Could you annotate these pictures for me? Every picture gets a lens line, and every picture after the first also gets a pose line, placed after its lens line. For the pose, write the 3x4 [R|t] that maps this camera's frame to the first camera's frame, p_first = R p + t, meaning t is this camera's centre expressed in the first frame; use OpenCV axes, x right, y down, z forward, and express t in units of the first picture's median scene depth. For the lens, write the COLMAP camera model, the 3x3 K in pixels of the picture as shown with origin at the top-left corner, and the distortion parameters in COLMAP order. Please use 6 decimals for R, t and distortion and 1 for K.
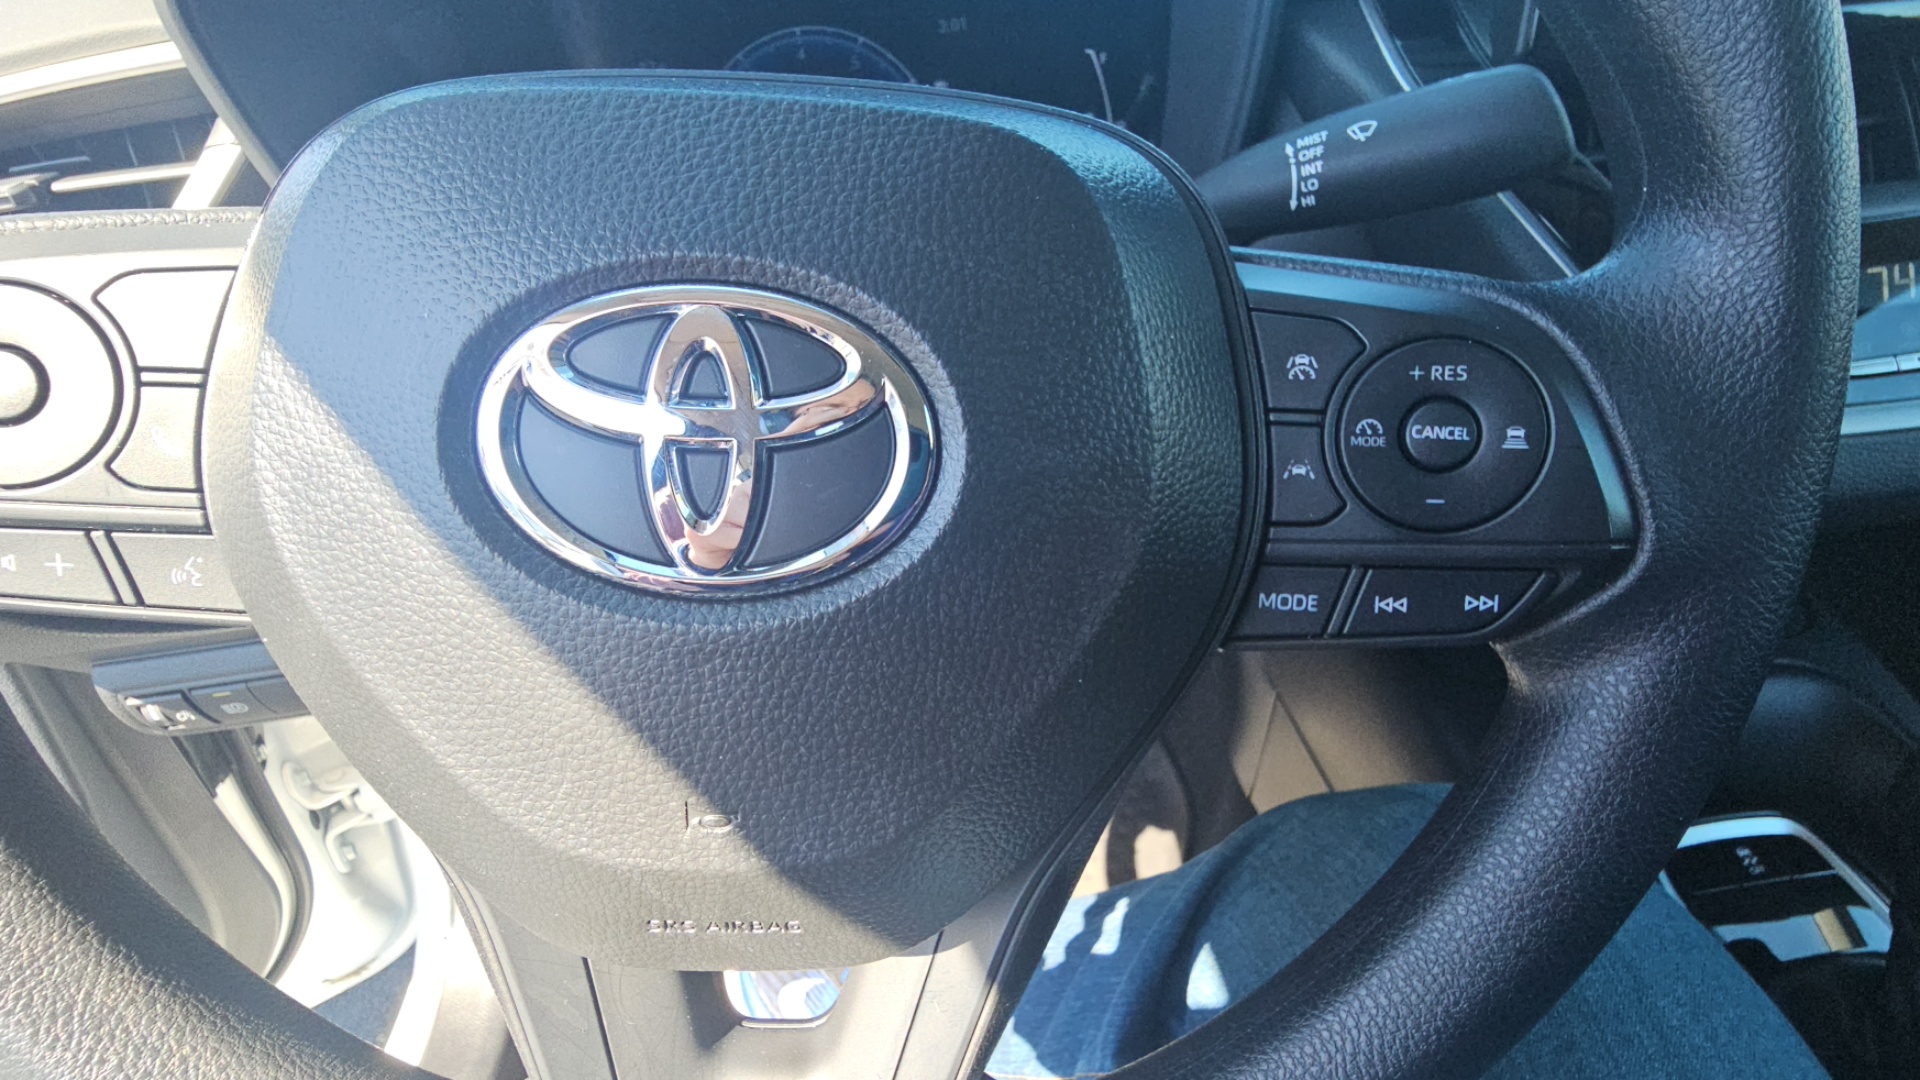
lens RADIAL K [[855.4, 0, 969.5], [0, 855.4, 540.5], [0, 0, 1]] dist [0.011158, -0.009376]
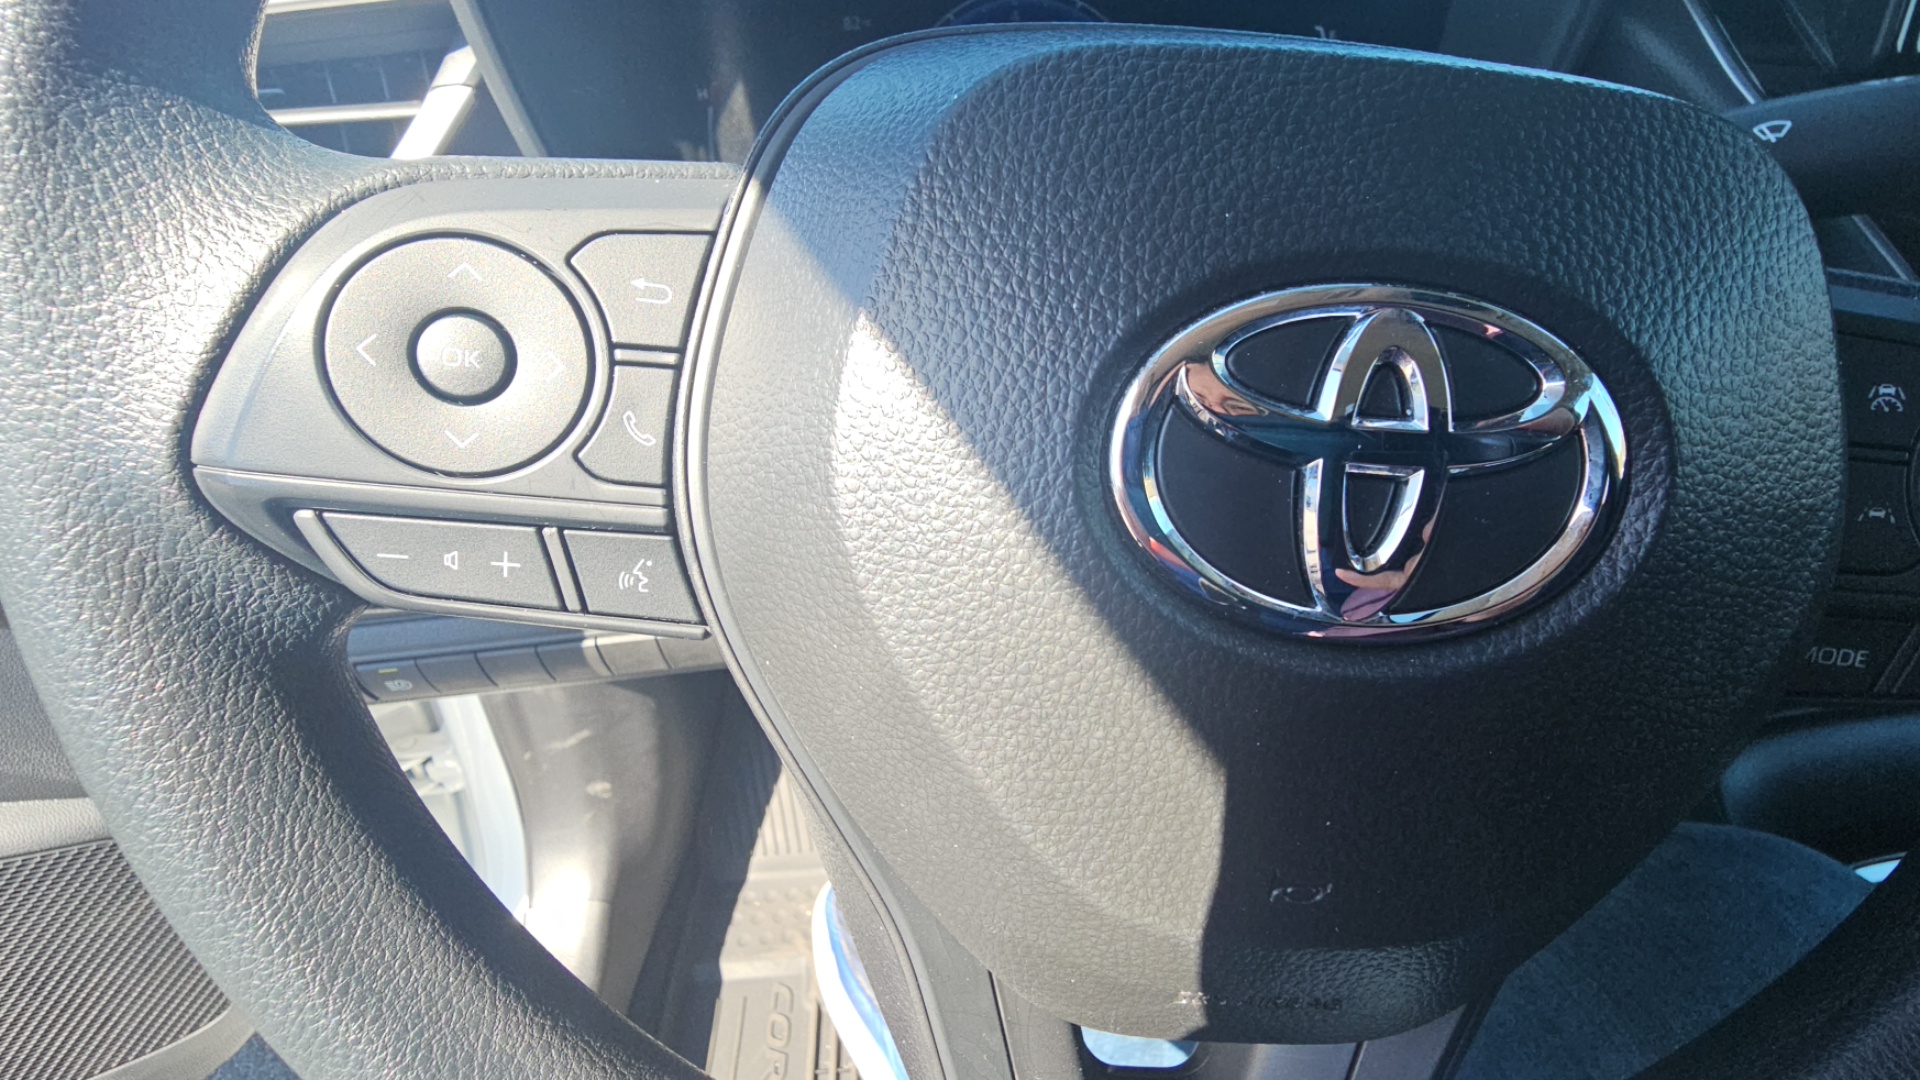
lens RADIAL K [[855.4, 0, 965.3], [0, 855.4, 537.8], [0, 0, 1]] dist [0.011158, -0.009376]
pose [[0.999085, 0.041281, 0.011144, -0.578068], [-0.041535, 0.998859, 0.023563, -0.037609], [-0.010158, -0.024005, 0.999660, 0.112659]]
